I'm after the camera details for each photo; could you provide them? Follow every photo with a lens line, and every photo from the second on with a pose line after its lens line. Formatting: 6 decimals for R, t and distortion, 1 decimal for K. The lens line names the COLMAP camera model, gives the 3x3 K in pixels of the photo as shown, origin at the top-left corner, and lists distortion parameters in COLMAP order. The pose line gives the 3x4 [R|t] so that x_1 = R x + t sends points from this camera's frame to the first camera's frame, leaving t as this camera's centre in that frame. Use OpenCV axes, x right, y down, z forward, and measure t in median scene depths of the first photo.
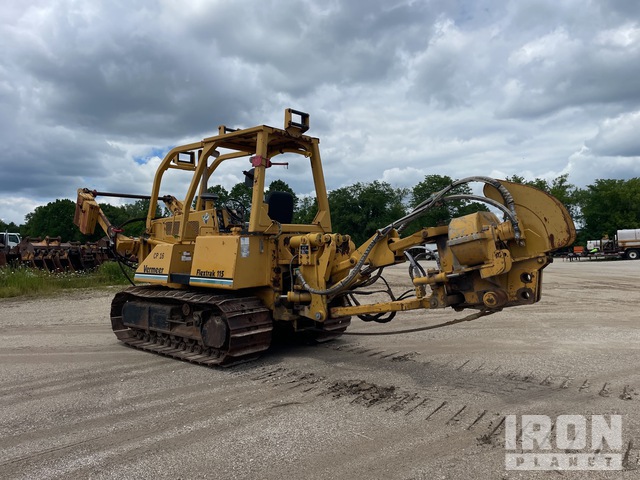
lens RADIAL K [[504.7, 0, 319.7], [0, 504.7, 242.0], [0, 0, 1]] dist [0.004997, -0.000332]
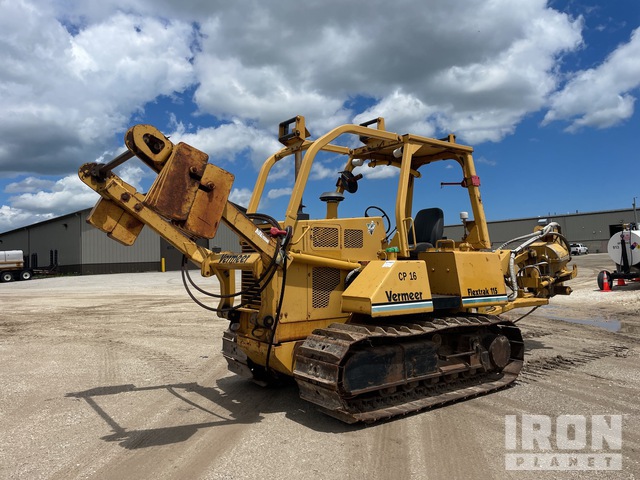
lens RADIAL K [[504.7, 0, 318.7], [0, 504.7, 237.2], [0, 0, 1]] dist [0.004997, -0.000332]
pose [[0.221762, 0.051893, 0.973719, -1.095911], [0.002471, 0.998550, -0.053779, 0.010084], [-0.975098, 0.014333, 0.221313, 0.994161]]
